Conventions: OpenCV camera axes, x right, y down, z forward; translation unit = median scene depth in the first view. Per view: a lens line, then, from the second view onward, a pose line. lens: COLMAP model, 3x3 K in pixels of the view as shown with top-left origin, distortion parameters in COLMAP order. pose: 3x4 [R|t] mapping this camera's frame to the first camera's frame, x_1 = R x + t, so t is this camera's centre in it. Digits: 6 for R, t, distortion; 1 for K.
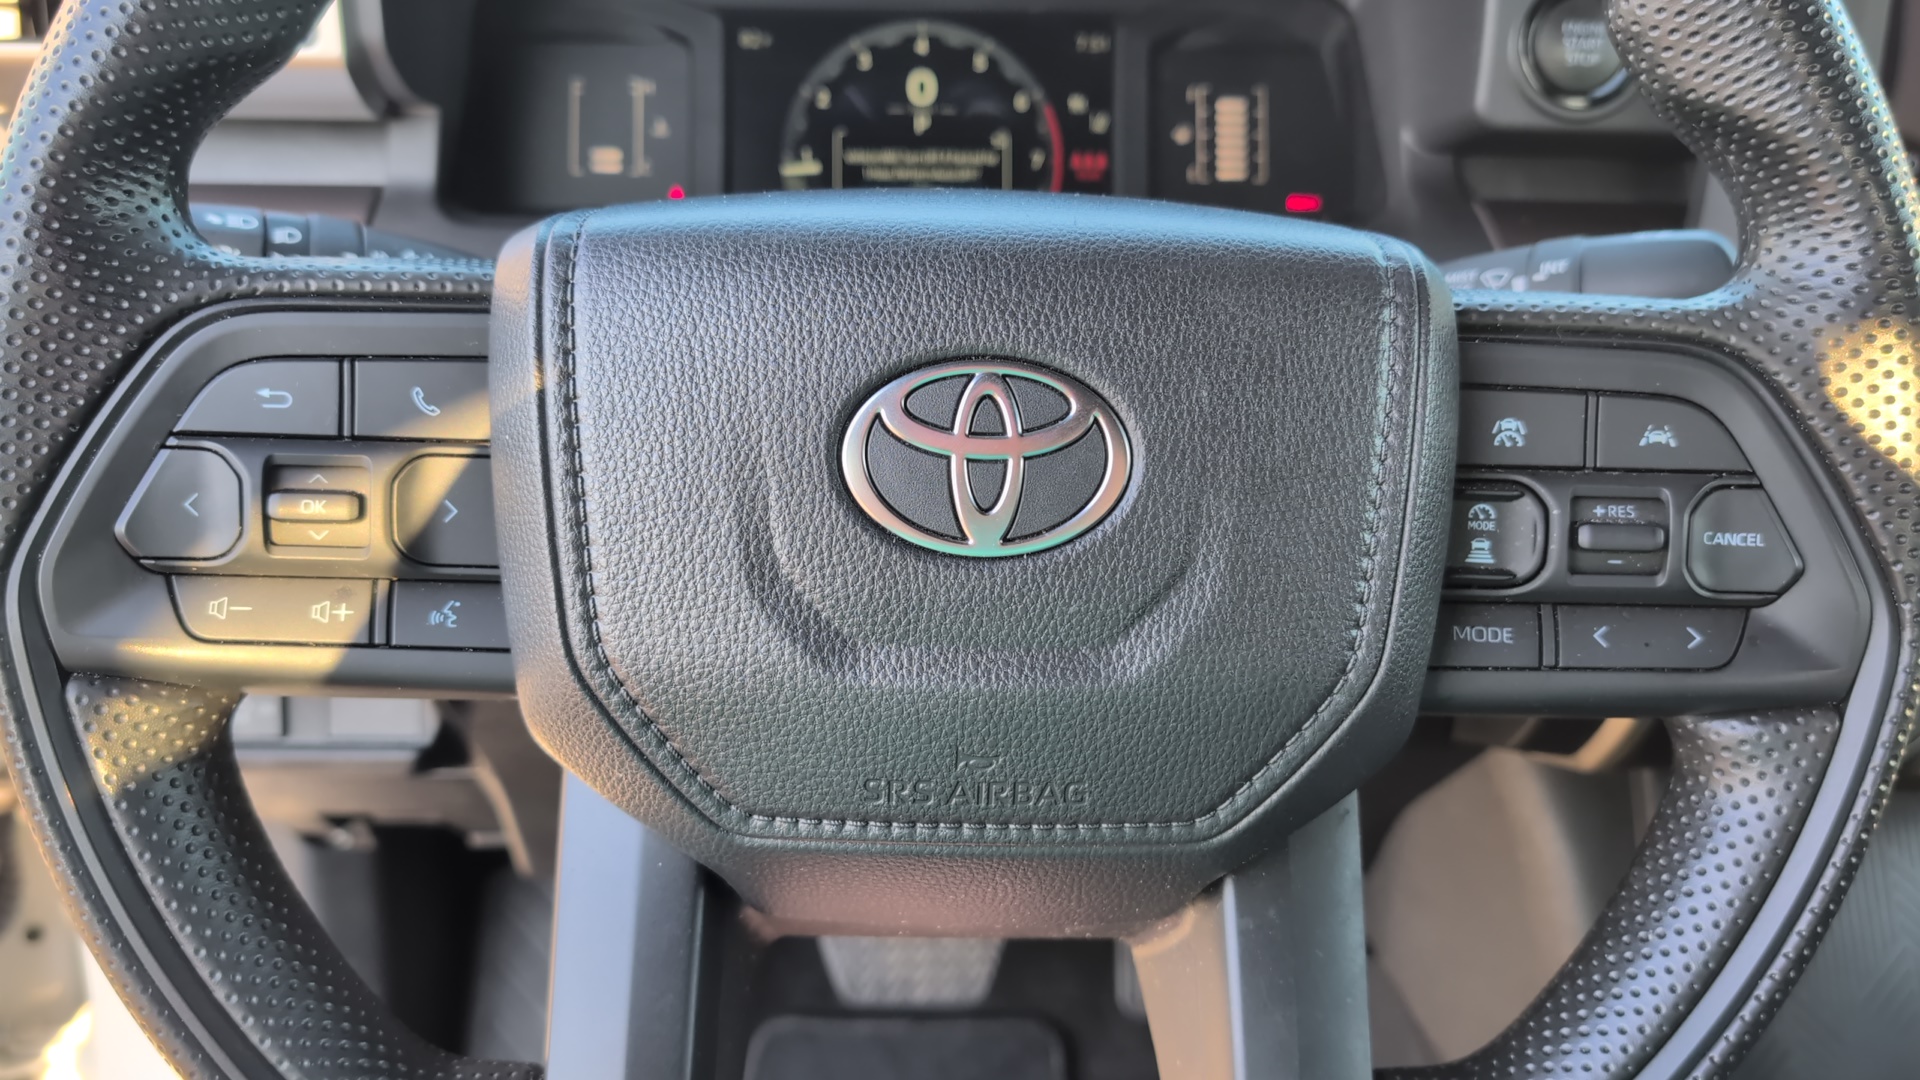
lens RADIAL K [[1612.4, 0, 960.0], [0, 1612.4, 540.0], [0, 0, 1]] dist [0.012480, -0.002319]
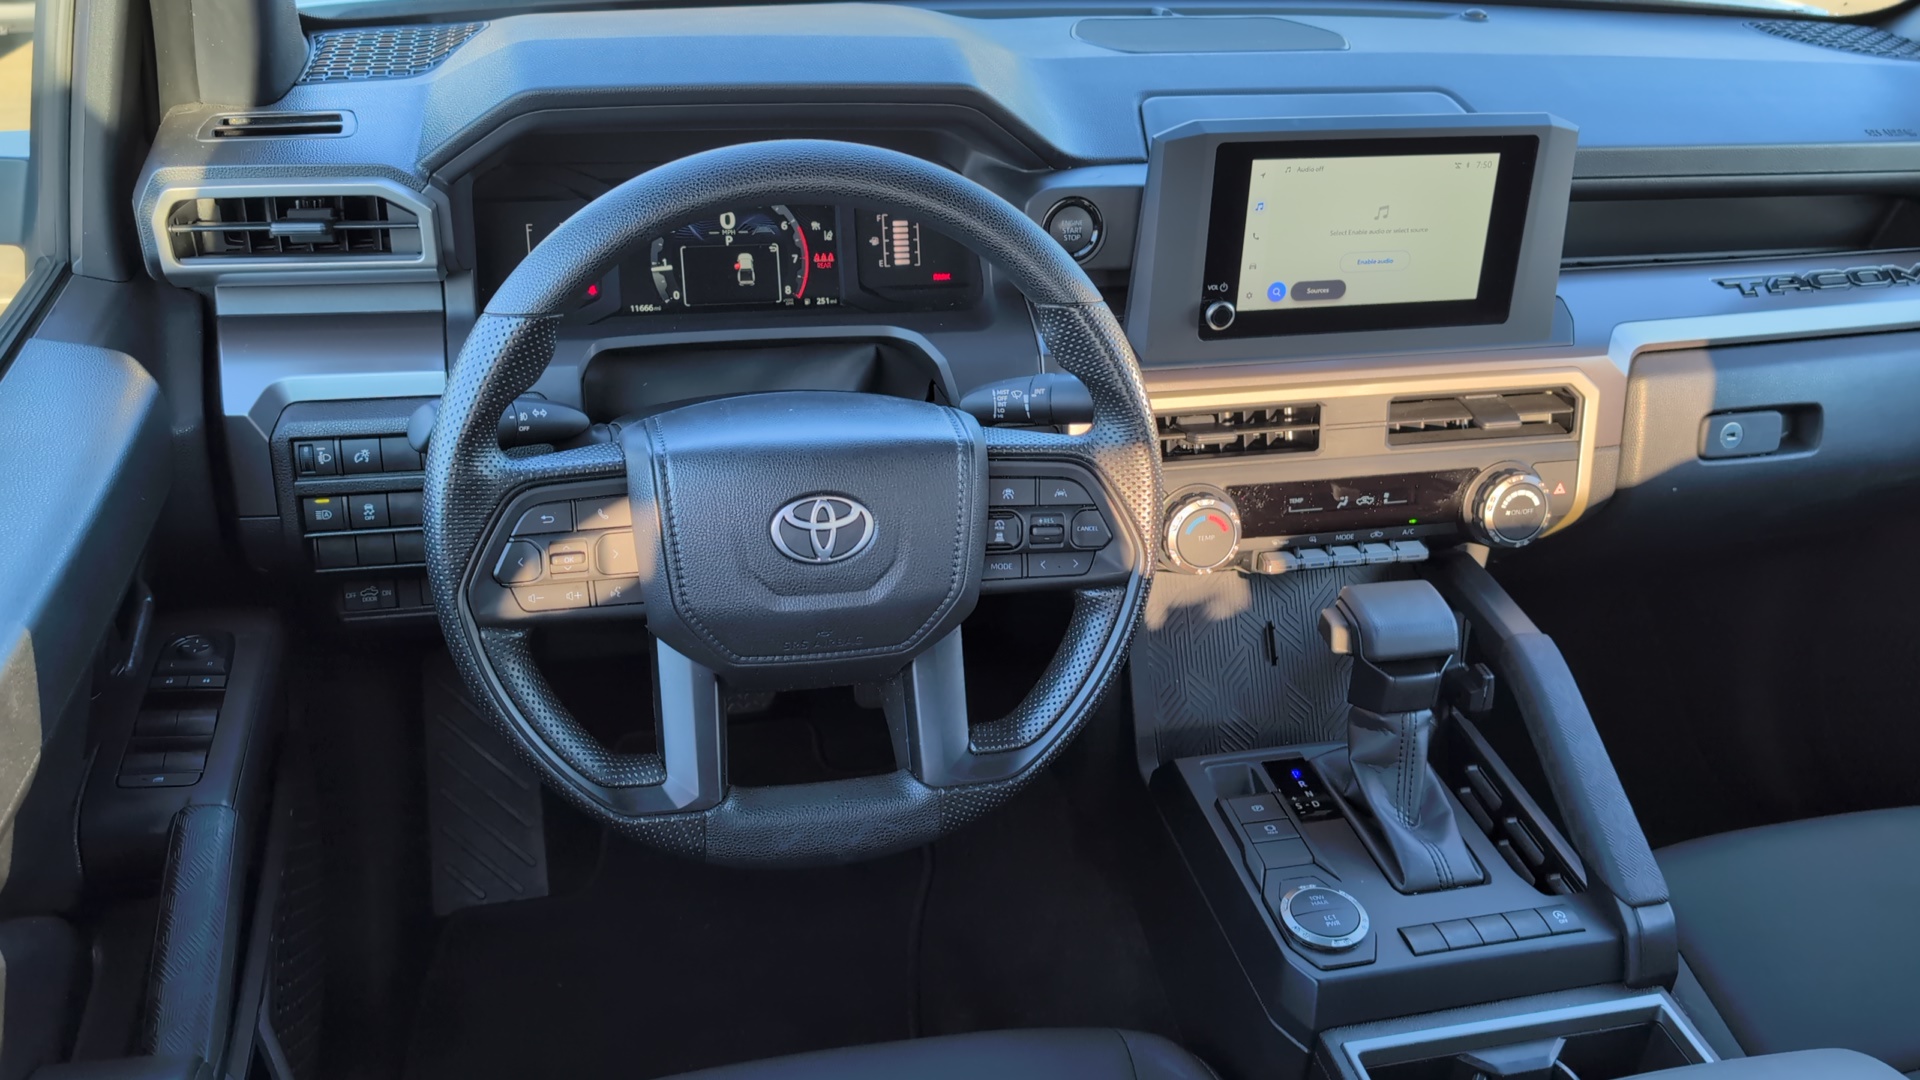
lens RADIAL K [[1379.8, 0, 949.7], [0, 1379.8, 540.6], [0, 0, 1]] dist [0.005436, -0.005136]
pose [[0.980970, -0.071850, 0.180375, -0.182890], [0.042718, 0.986114, 0.160482, -0.367681], [-0.189401, -0.149722, 0.970418, -1.253433]]
